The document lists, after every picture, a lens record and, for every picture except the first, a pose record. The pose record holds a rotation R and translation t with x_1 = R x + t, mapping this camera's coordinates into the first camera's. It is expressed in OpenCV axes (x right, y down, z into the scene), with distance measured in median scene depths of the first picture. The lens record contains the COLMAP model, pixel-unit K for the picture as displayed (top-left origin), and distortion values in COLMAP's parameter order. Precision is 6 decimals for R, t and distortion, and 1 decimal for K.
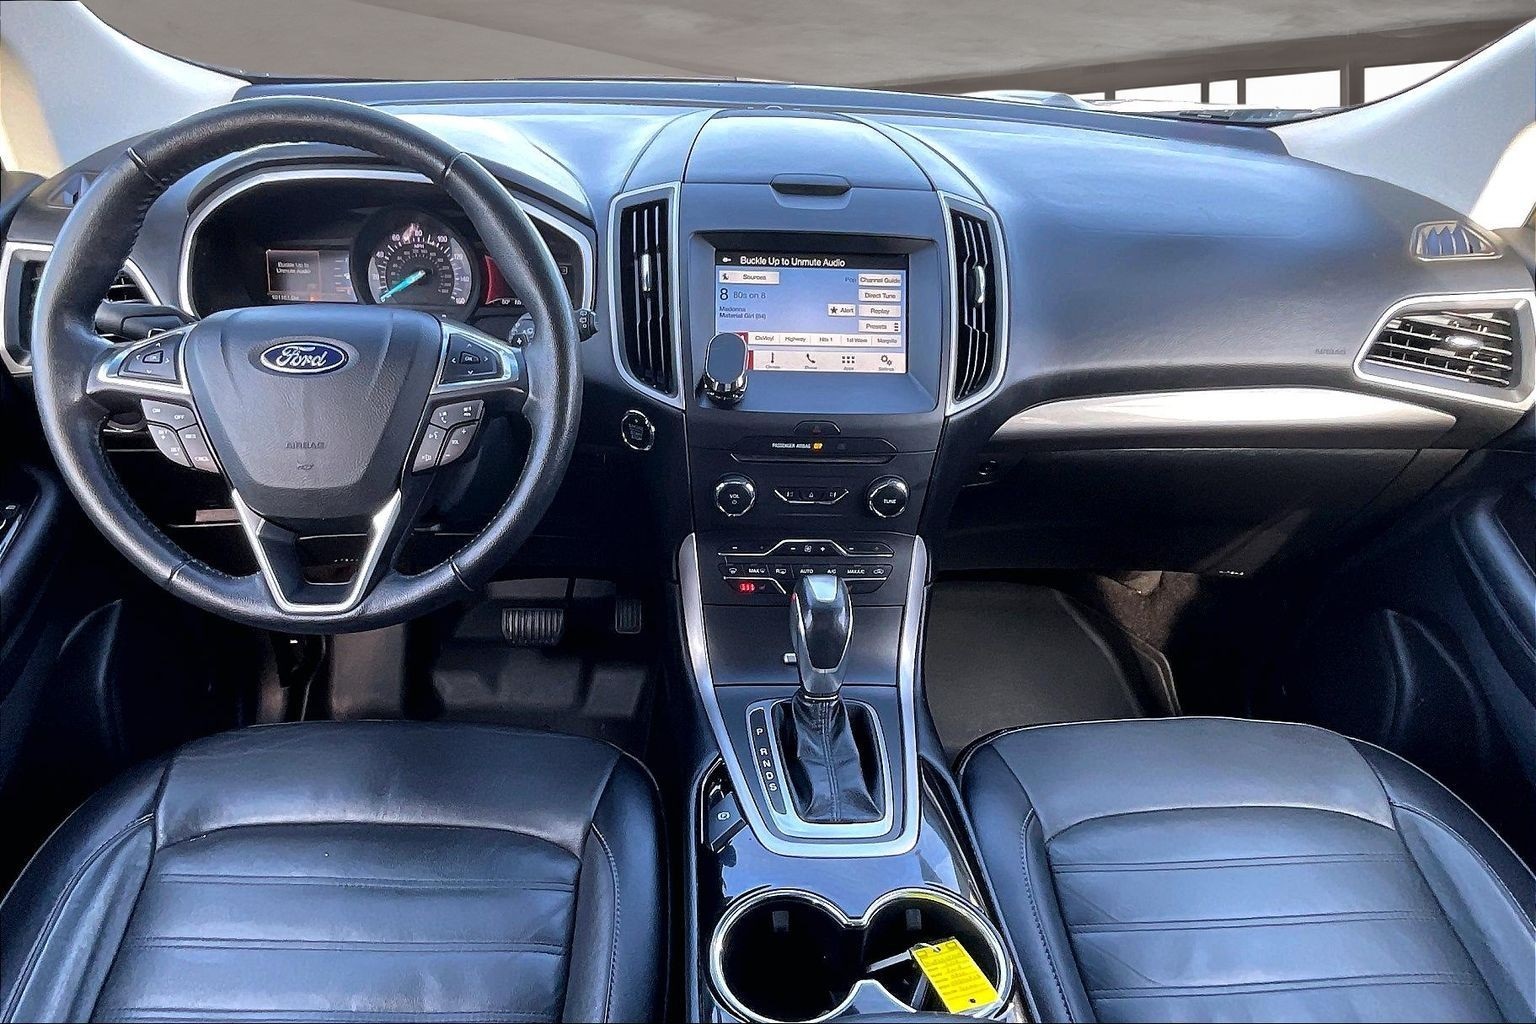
lens RADIAL K [[858.5, 0, 732.0], [0, 858.5, 577.6], [0, 0, 1]] dist [-0.010293, 0.001786]
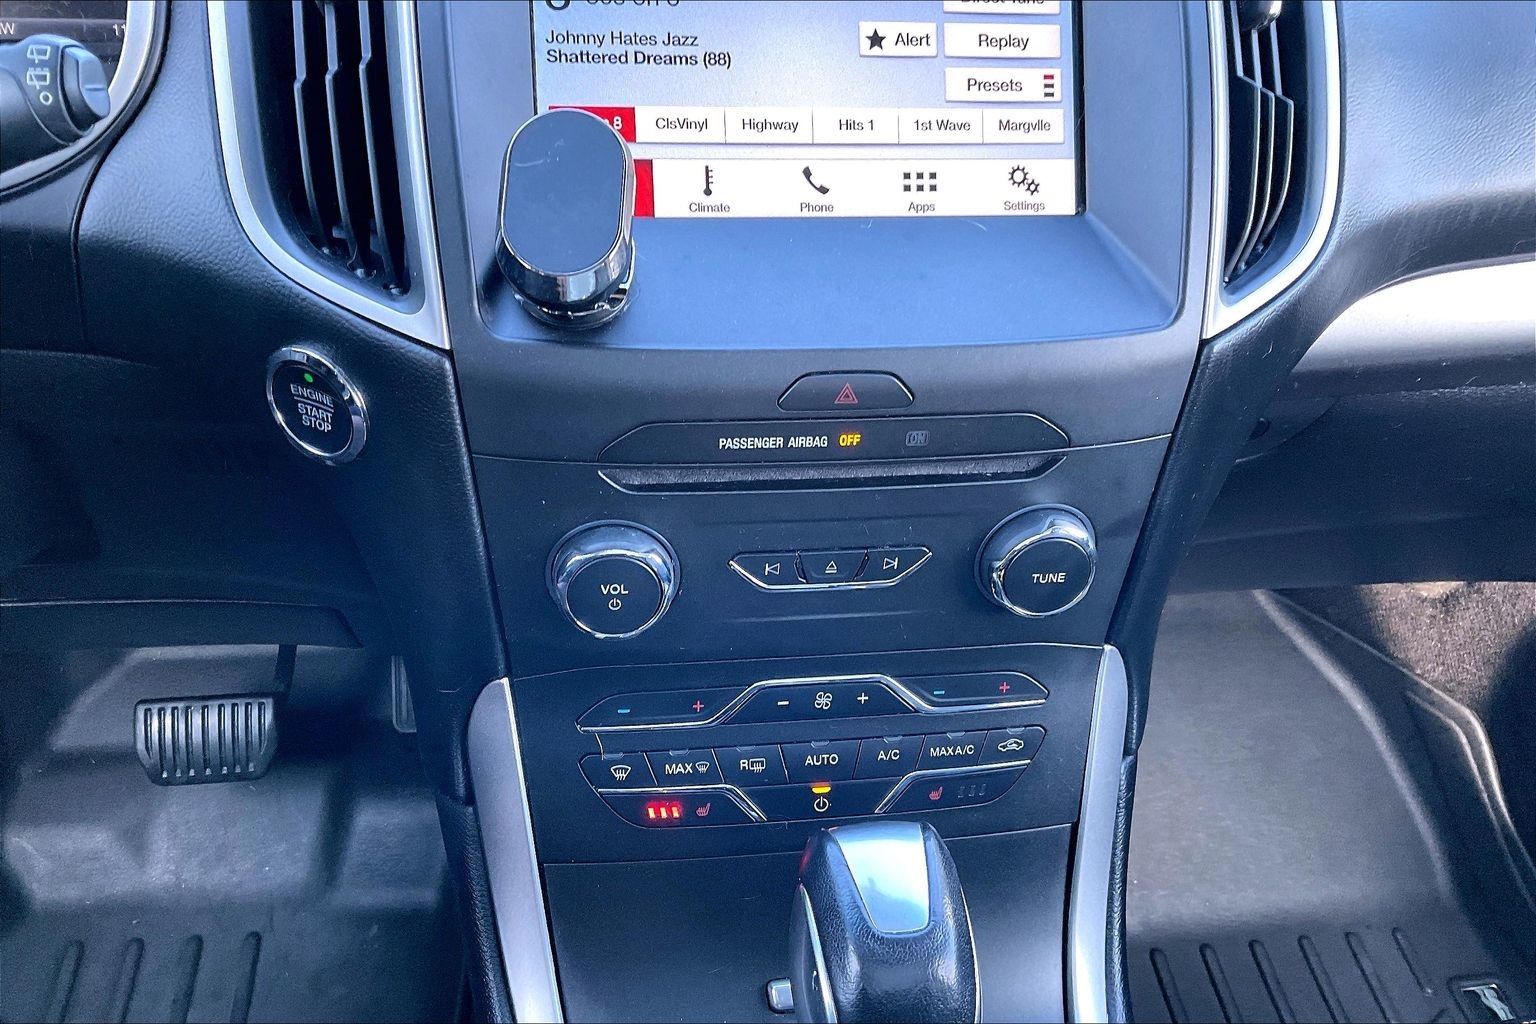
lens RADIAL K [[1264.4, 0, 768.3], [0, 1264.4, 506.2], [0, 0, 1]] dist [0.068476, -0.131643]
pose [[0.994549, -0.041144, 0.095808, 0.016668], [0.037083, 0.998352, 0.043796, -0.144681], [-0.097453, -0.040004, 0.994436, 0.475644]]
